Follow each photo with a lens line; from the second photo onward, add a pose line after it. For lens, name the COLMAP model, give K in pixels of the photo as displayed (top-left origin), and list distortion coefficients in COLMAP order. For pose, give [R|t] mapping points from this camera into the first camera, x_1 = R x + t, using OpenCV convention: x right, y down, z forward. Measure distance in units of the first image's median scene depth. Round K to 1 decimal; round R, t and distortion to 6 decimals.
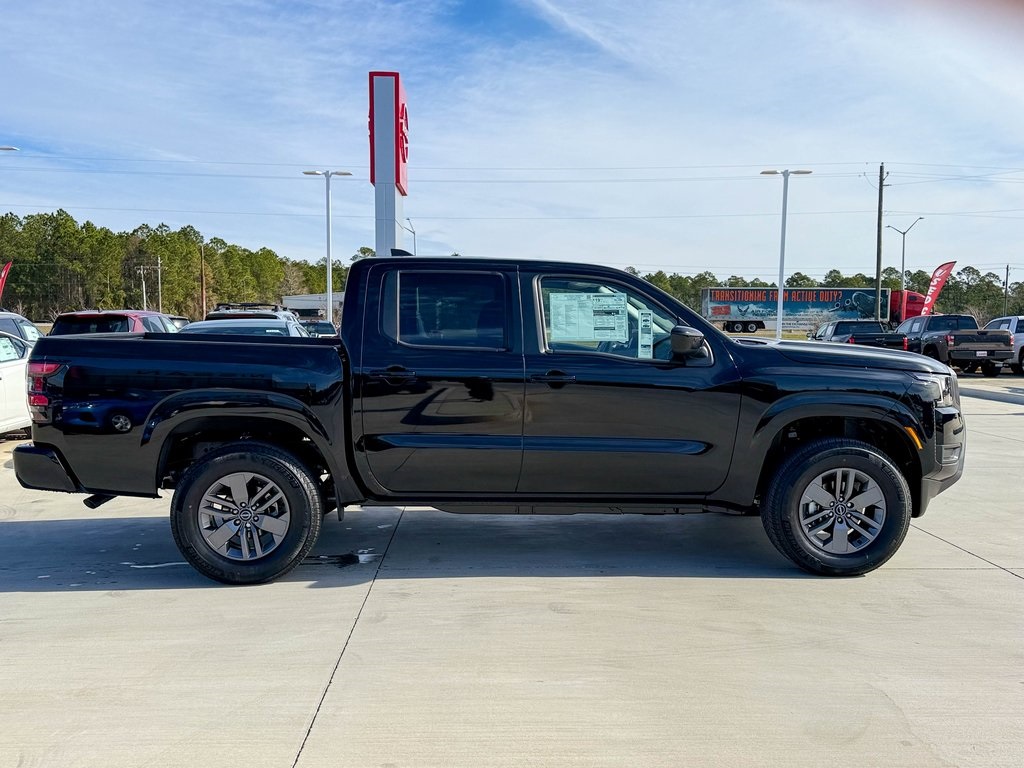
lens RADIAL K [[919.4, 0, 512.0], [0, 919.4, 384.0], [0, 0, 1]] dist [0.080168, -0.002091]
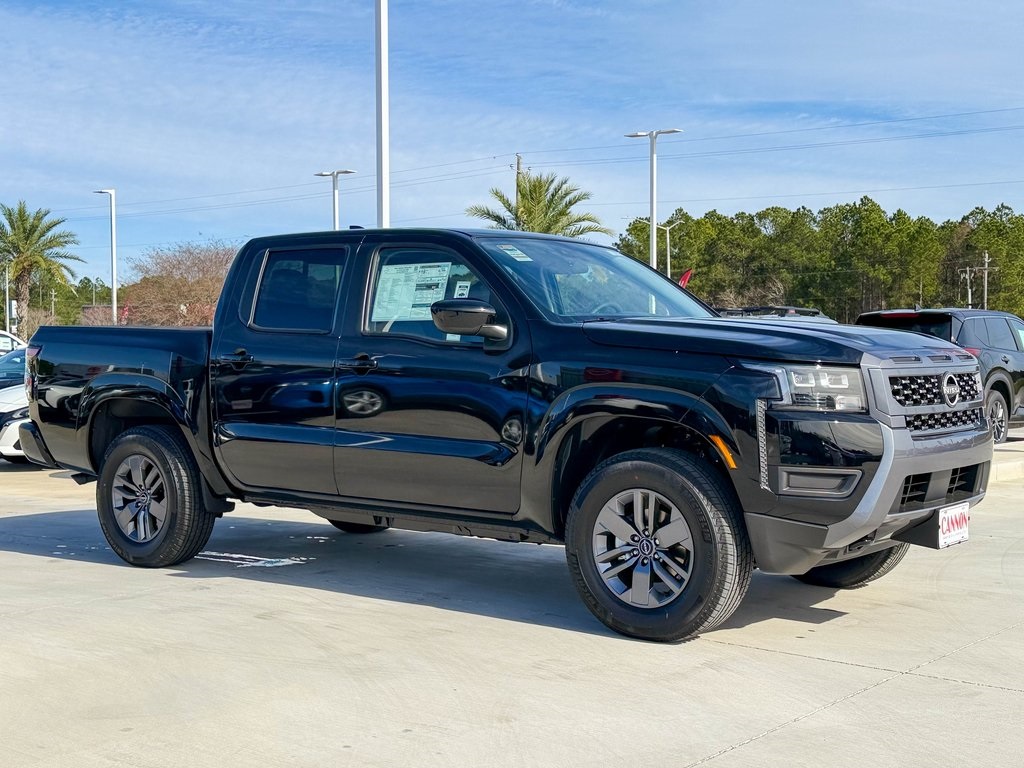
lens RADIAL K [[1371.0, 0, 512.0], [0, 1371.0, 384.0], [0, 0, 1]] dist [0.016402, 0.030991]
pose [[0.765417, 0.012998, -0.643403, 0.965465], [-0.038821, 0.998908, -0.026002, 0.040059], [0.642363, 0.044880, 0.765086, 0.105943]]
